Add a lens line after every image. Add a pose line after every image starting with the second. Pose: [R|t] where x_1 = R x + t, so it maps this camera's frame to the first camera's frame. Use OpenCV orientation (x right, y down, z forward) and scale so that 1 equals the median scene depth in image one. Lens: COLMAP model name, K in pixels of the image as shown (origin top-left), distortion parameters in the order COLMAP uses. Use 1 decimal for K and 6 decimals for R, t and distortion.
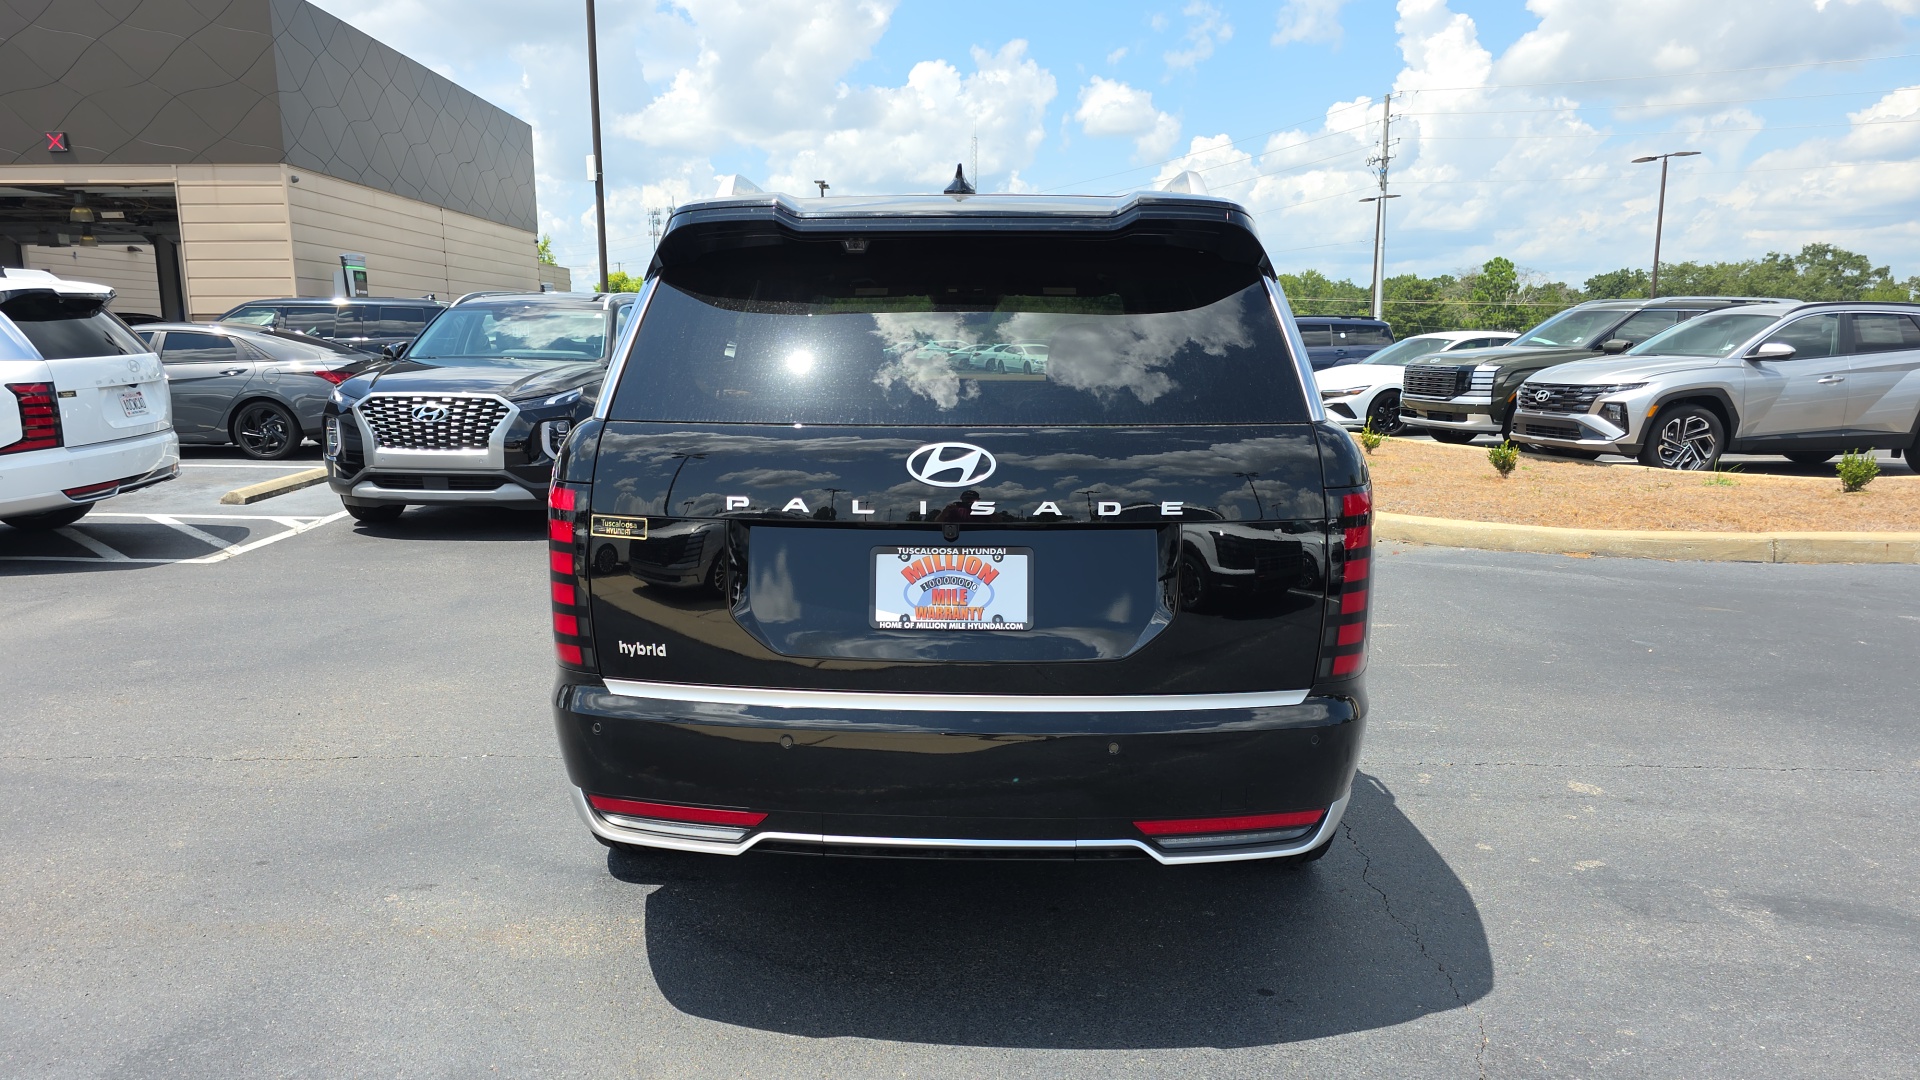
lens RADIAL K [[1324.1, 0, 856.5], [0, 1324.1, 546.0], [0, 0, 1]] dist [0.023601, -0.025563]
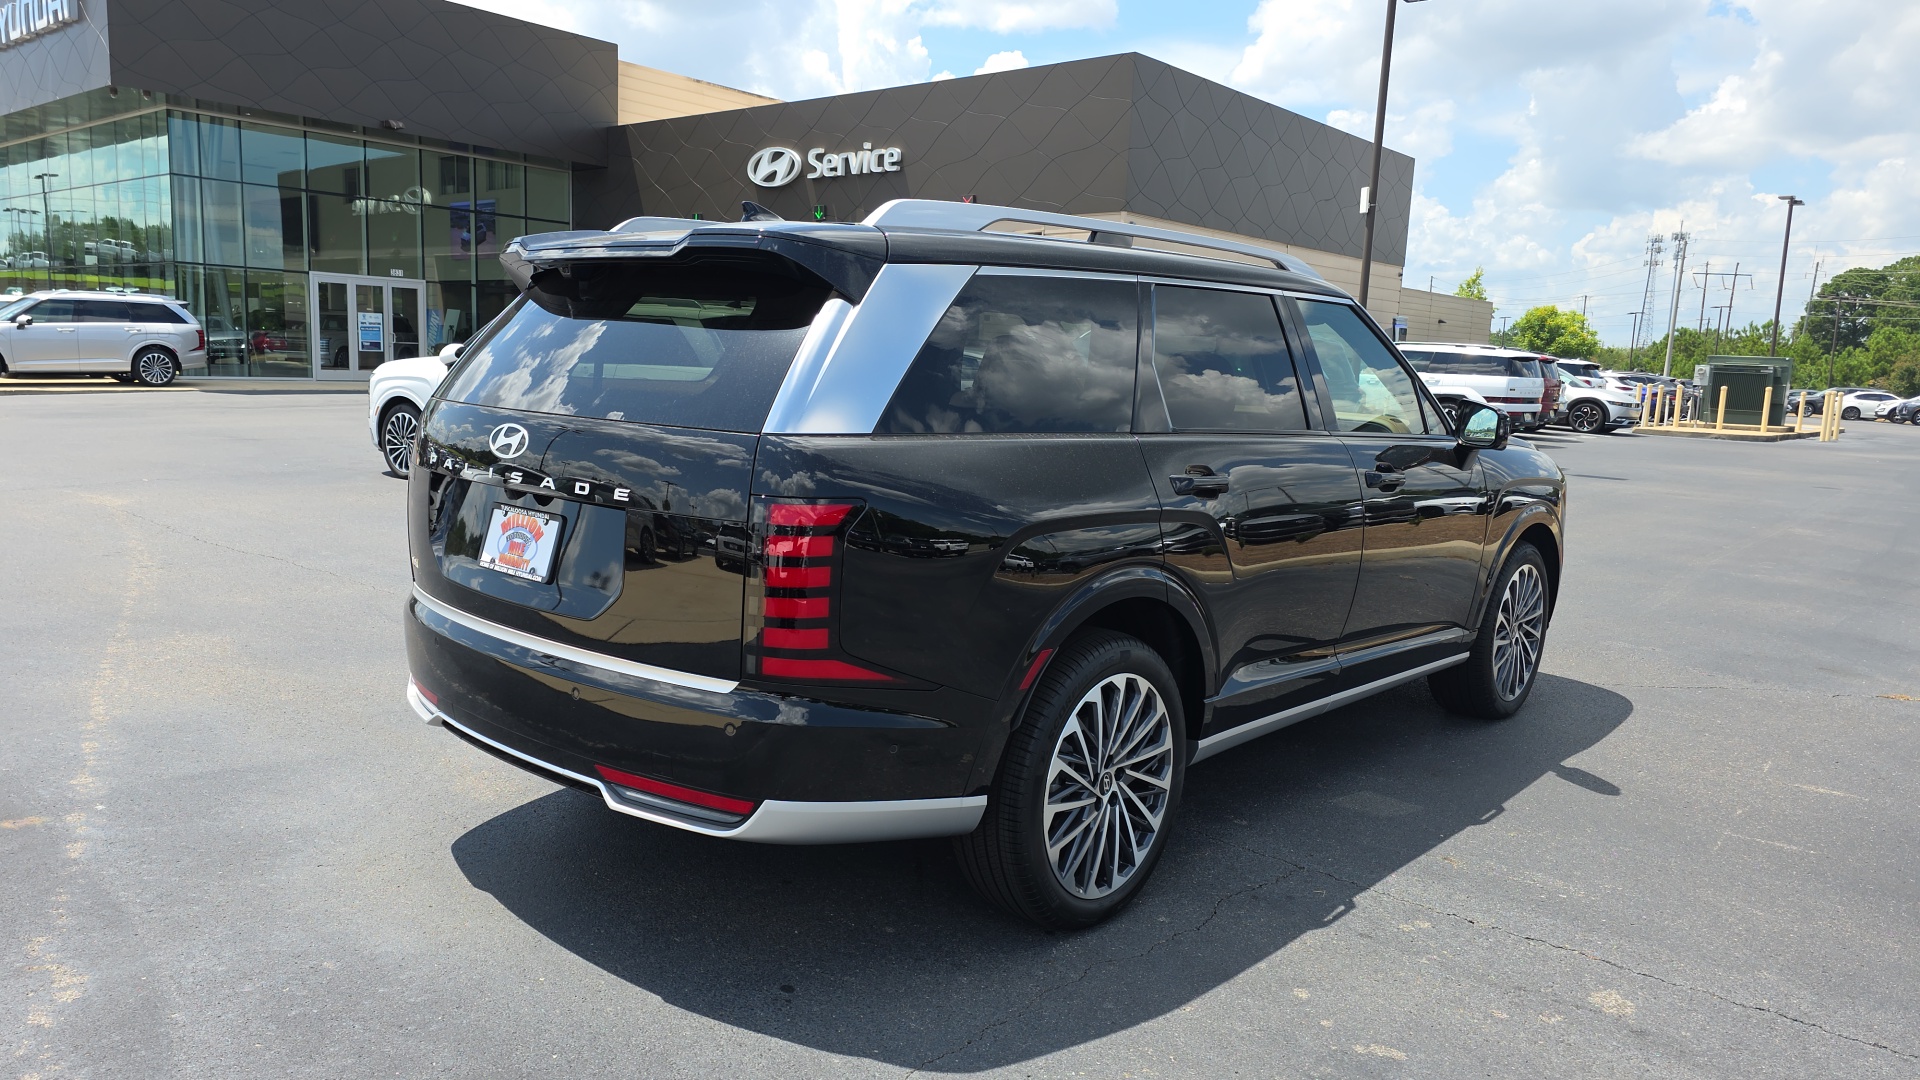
lens RADIAL K [[1324.4, 0, 954.3], [0, 1324.4, 530.2], [0, 0, 1]] dist [0.046619, -0.051295]
pose [[0.742613, 0.112841, -0.660147, 0.111709], [-0.138343, 0.990290, 0.013649, -0.004891], [0.655277, 0.081191, 0.751013, 0.030594]]
